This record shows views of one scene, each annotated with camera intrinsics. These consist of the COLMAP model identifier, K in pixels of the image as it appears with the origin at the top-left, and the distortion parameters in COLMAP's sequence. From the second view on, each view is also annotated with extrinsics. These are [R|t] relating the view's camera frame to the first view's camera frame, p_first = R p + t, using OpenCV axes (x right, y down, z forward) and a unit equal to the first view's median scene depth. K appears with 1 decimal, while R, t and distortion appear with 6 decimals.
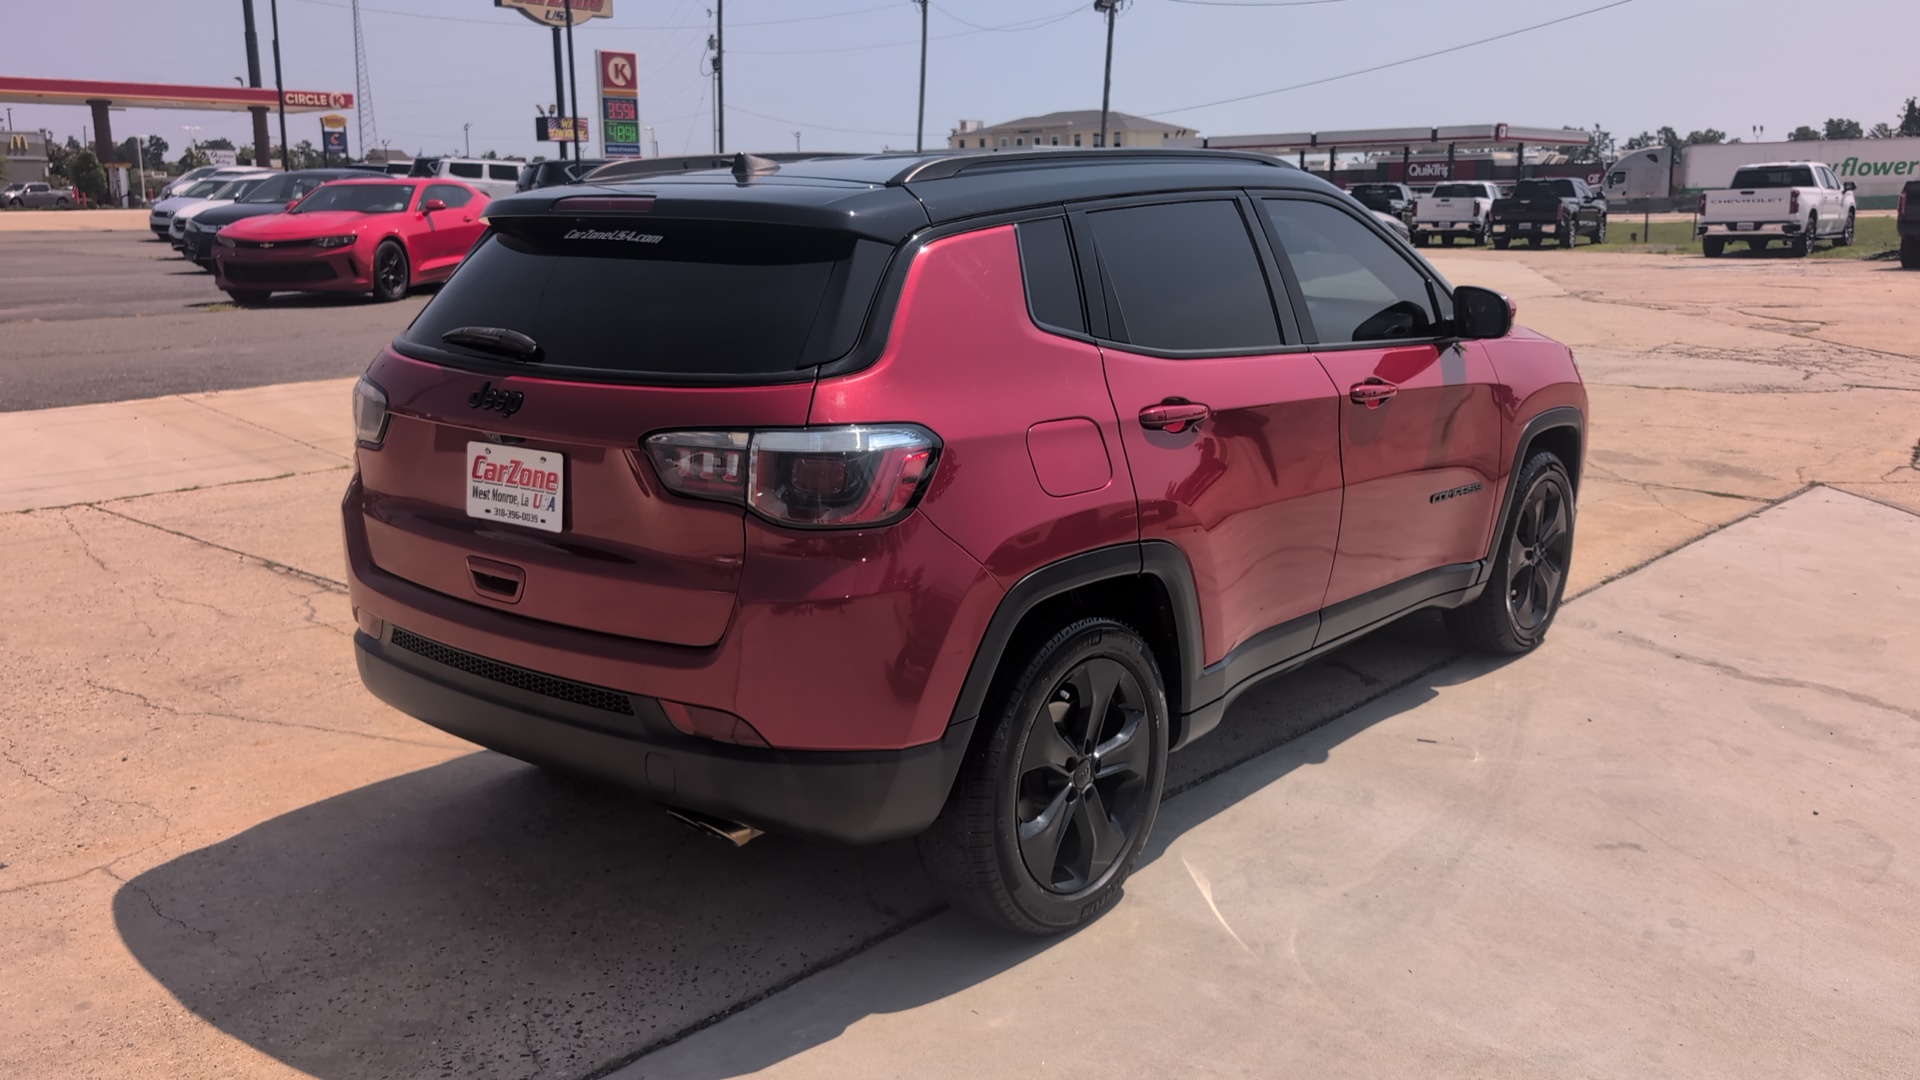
lens RADIAL K [[1614.4, 0, 970.4], [0, 1614.4, 539.6], [0, 0, 1]] dist [0.014366, -0.027986]
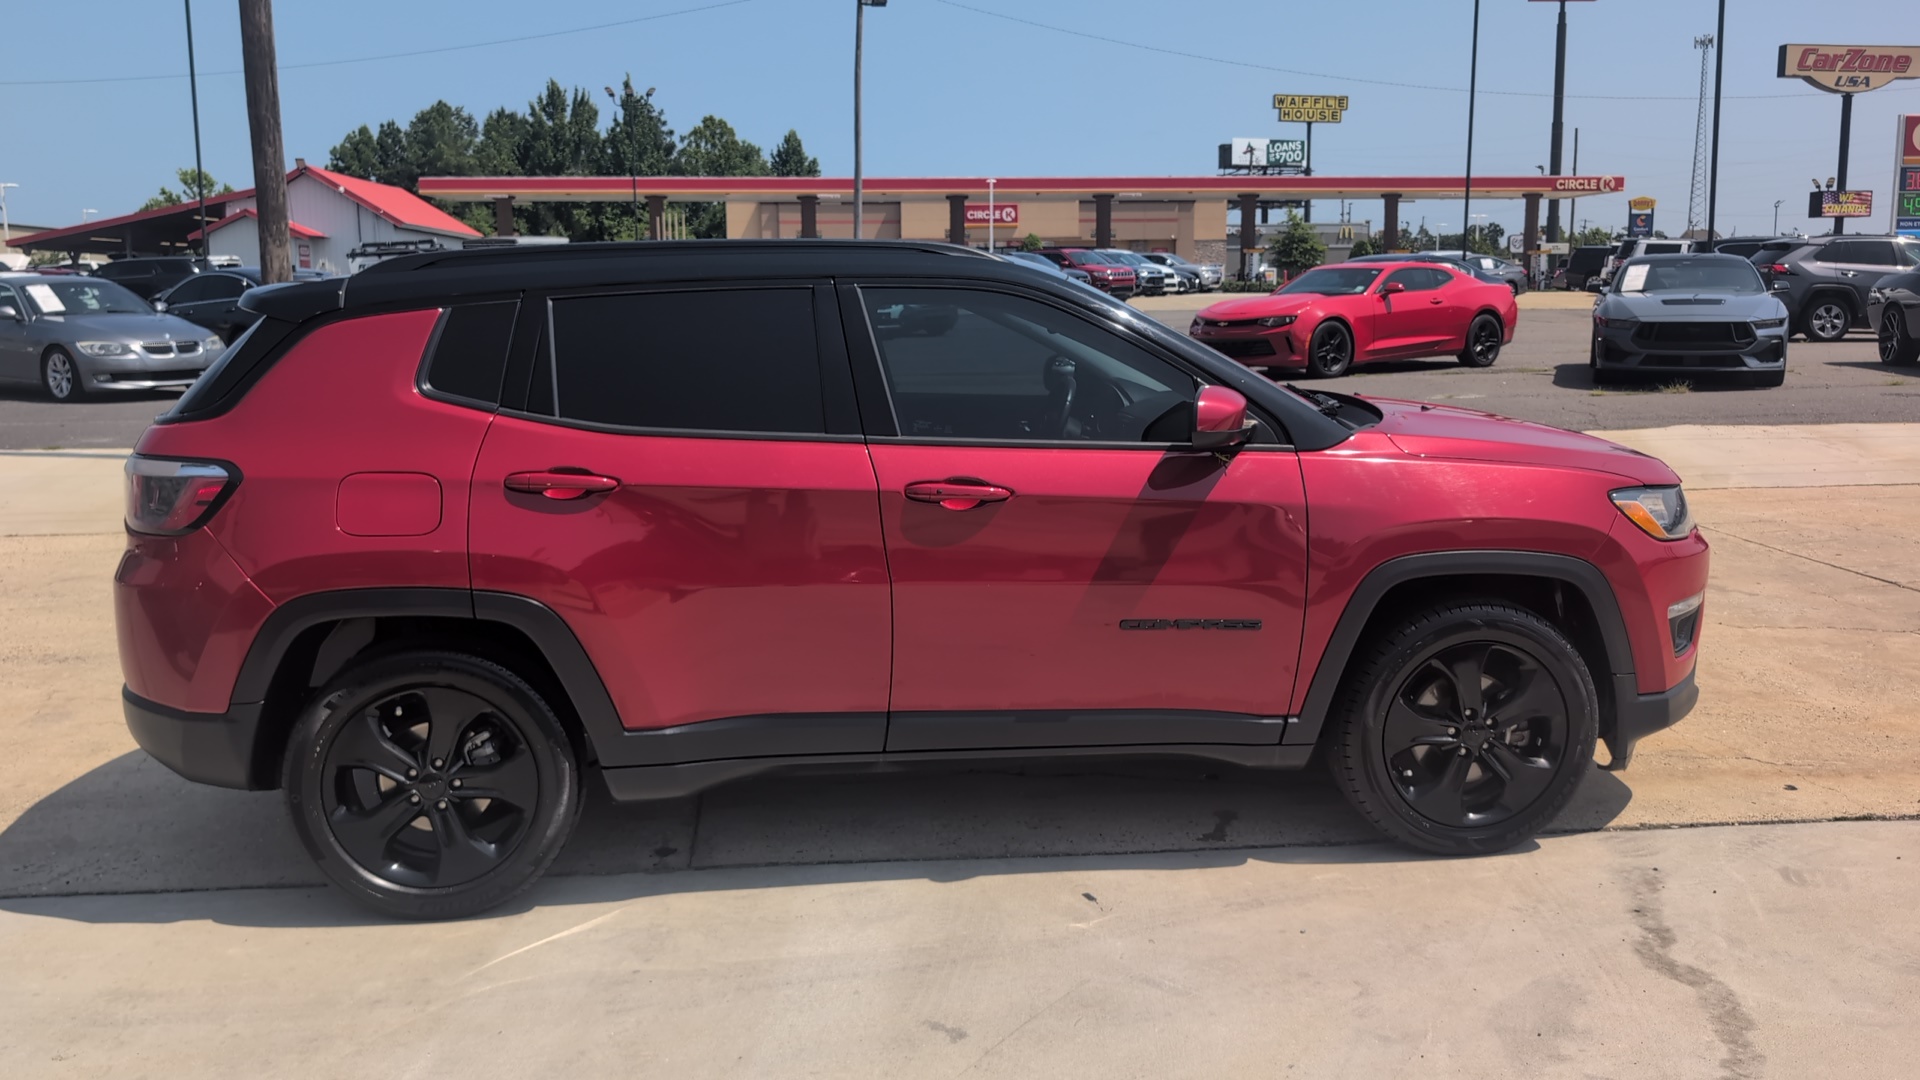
lens RADIAL K [[1614.4, 0, 971.7], [0, 1614.4, 542.7], [0, 0, 1]] dist [0.014366, -0.027986]
pose [[0.720363, 0.106198, -0.685419, 0.823538], [-0.138108, 0.990382, 0.008301, -0.064729], [0.679709, 0.088682, 0.728101, 0.303978]]
